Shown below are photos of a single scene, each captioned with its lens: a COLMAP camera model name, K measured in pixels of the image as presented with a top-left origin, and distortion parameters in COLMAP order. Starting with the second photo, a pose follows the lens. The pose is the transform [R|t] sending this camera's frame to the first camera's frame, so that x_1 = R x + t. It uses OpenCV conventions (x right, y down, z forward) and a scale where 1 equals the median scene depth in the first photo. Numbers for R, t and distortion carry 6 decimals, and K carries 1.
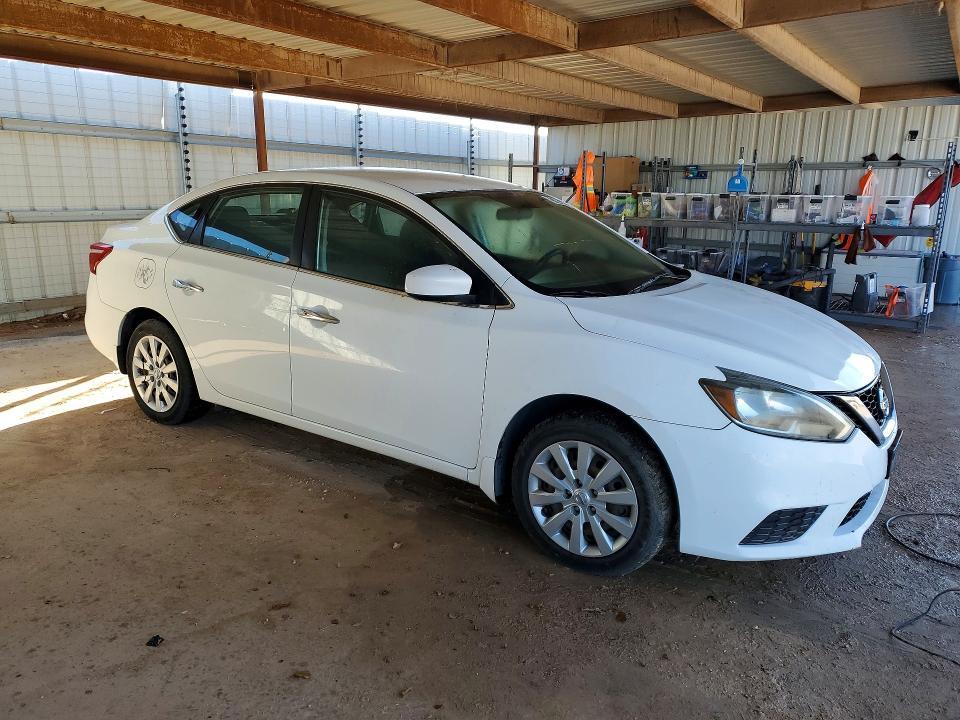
lens RADIAL K [[745.8, 0, 480.0], [0, 745.8, 360.0], [0, 0, 1]] dist [-0.003146, -0.000853]
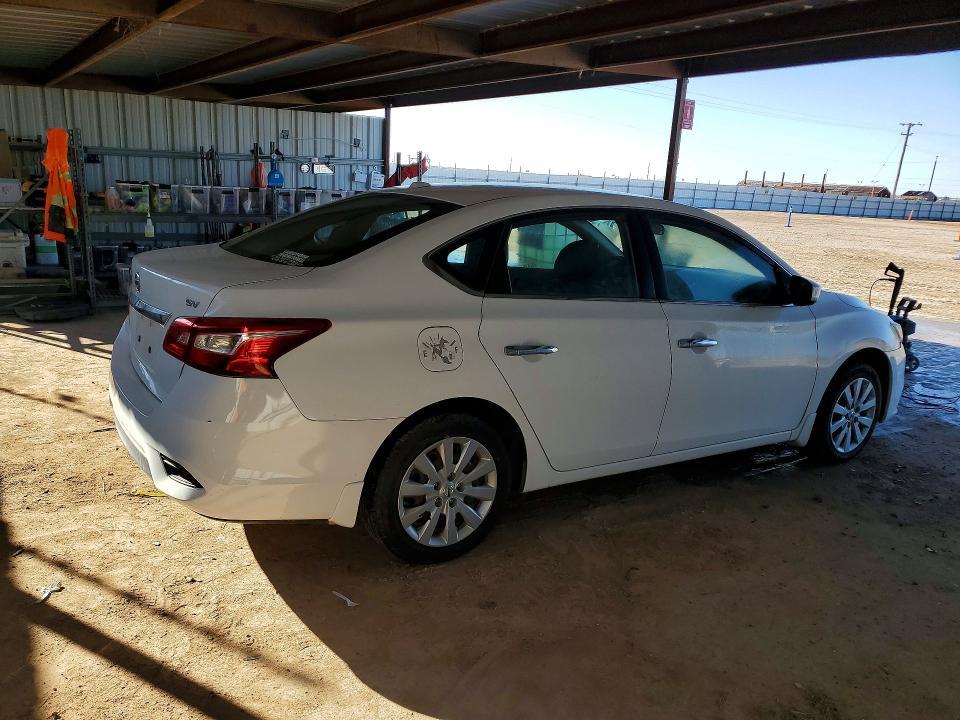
lens RADIAL K [[749.2, 0, 480.0], [0, 749.2, 360.0], [0, 0, 1]] dist [0.009442, 0.000398]
pose [[0.387850, -0.209622, 0.897570, -0.782696], [0.177512, 0.972554, 0.150429, -0.150840], [-0.904468, 0.100985, 0.414415, 0.531203]]
